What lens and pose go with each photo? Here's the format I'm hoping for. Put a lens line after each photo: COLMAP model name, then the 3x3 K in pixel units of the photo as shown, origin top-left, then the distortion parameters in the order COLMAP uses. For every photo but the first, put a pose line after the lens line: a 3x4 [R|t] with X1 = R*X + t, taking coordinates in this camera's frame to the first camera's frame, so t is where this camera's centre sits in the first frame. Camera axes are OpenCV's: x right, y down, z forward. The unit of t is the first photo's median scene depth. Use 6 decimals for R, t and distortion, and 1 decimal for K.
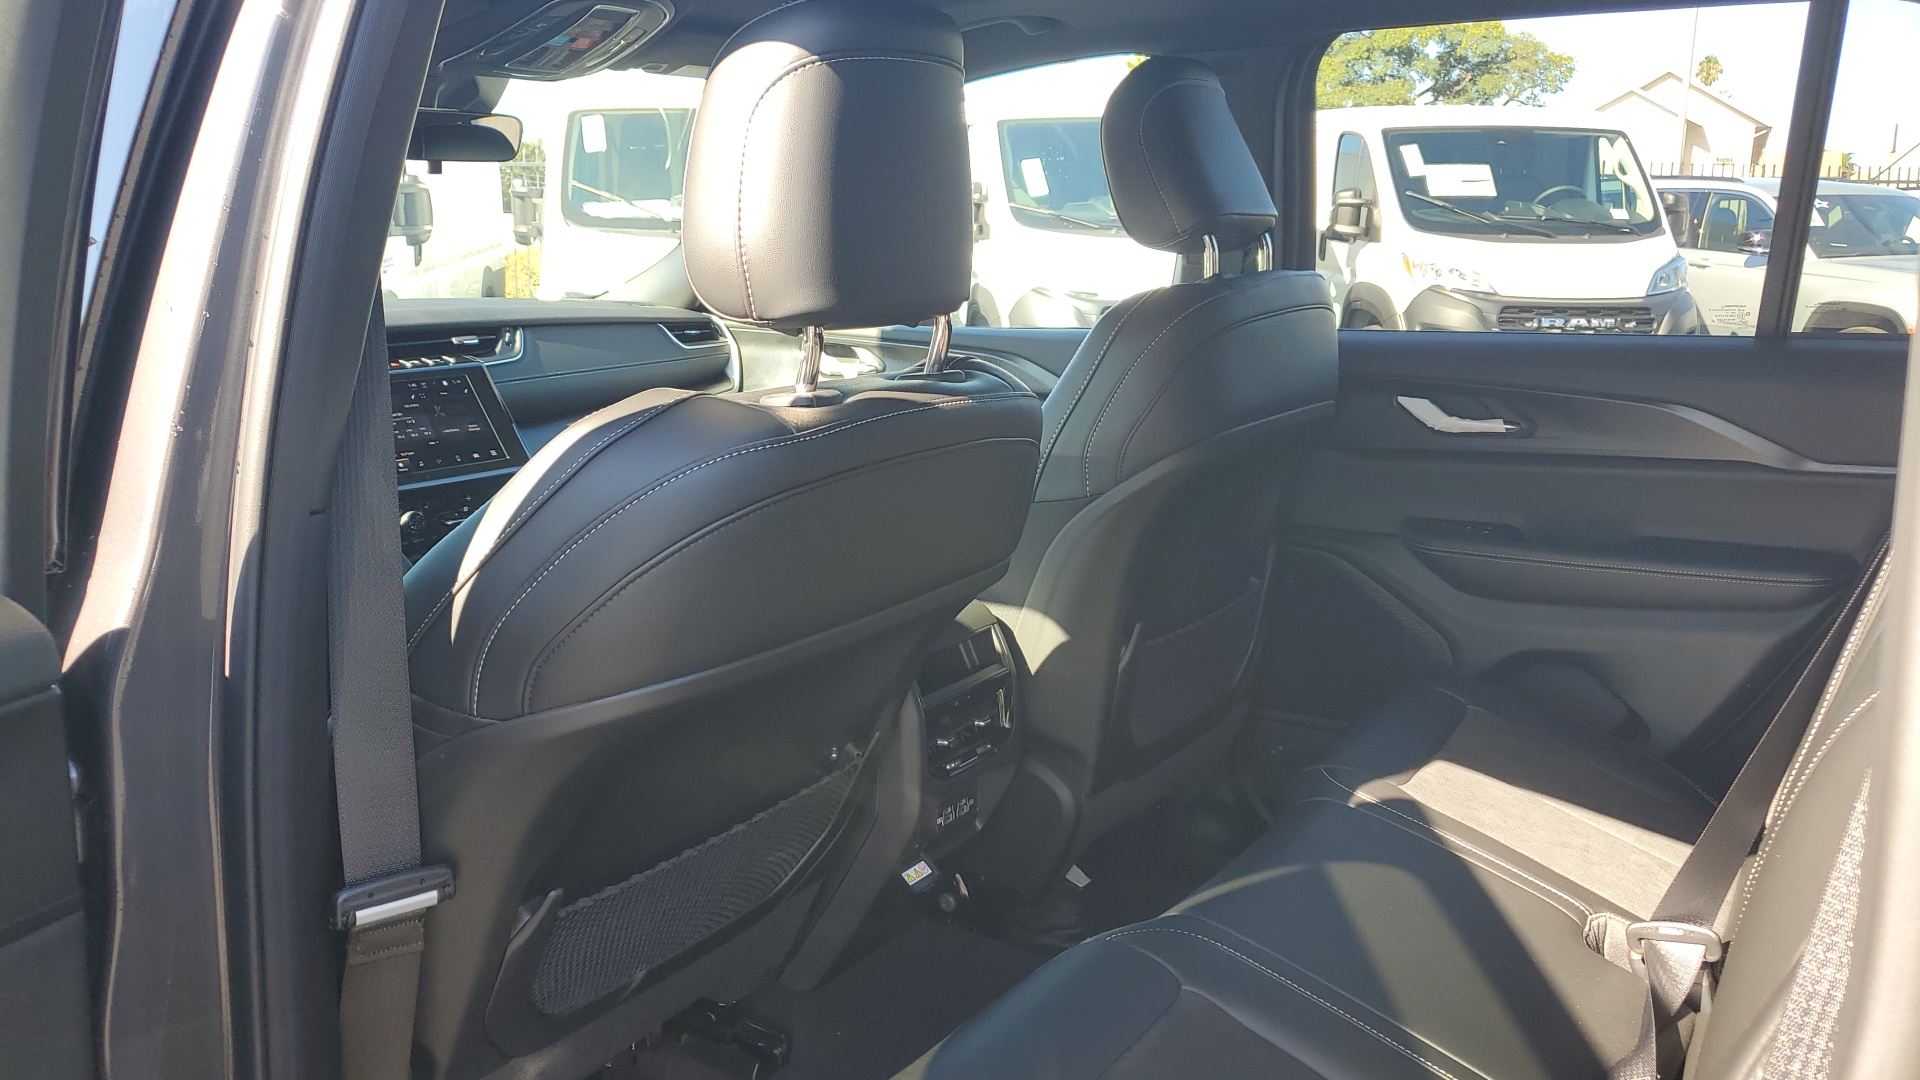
lens RADIAL K [[1456.1, 0, 960.0], [0, 1456.1, 540.0], [0, 0, 1]] dist [0.001230, 0.005070]
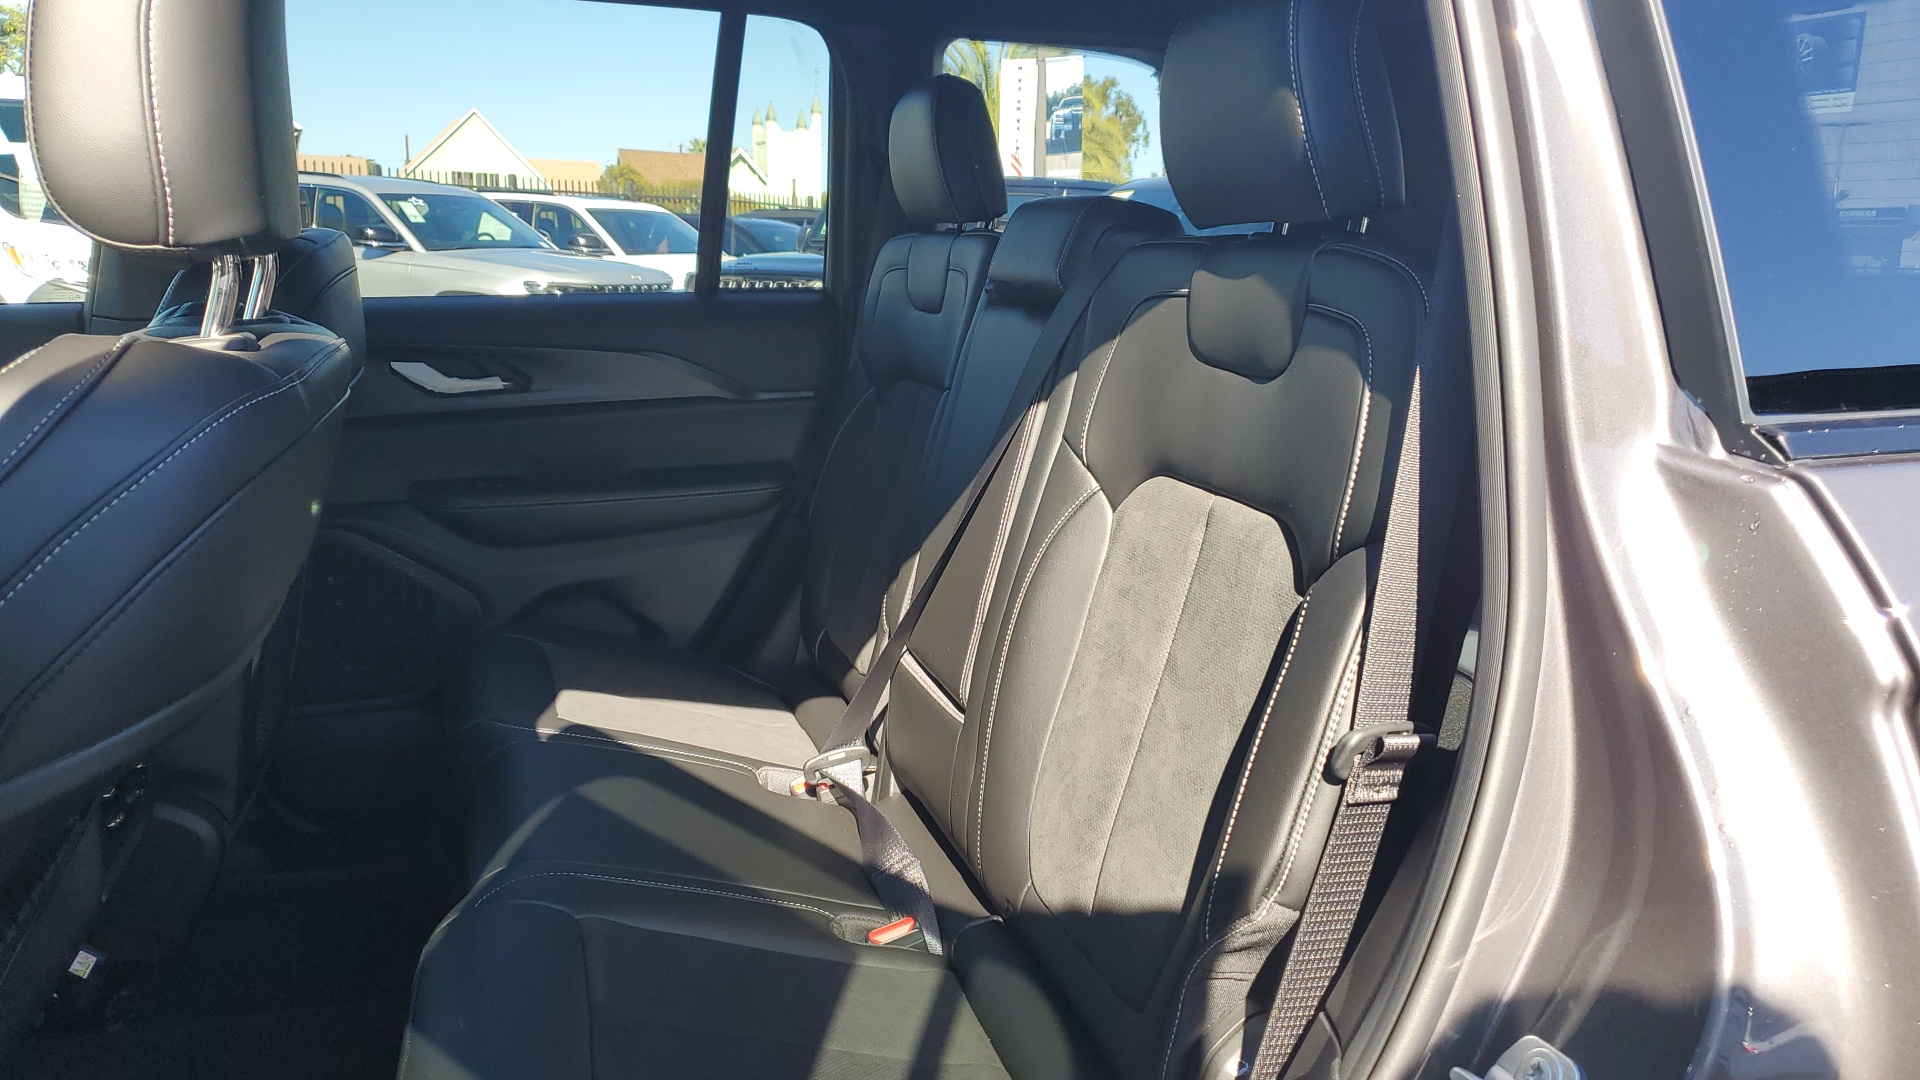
lens RADIAL K [[1456.1, 0, 960.0], [0, 1456.1, 540.0], [0, 0, 1]] dist [0.001230, 0.005070]
pose [[0.624130, -0.146425, 0.767477, -0.246507], [0.144661, 0.986955, 0.070657, 0.007886], [-0.767812, 0.066925, 0.637170, 0.074867]]
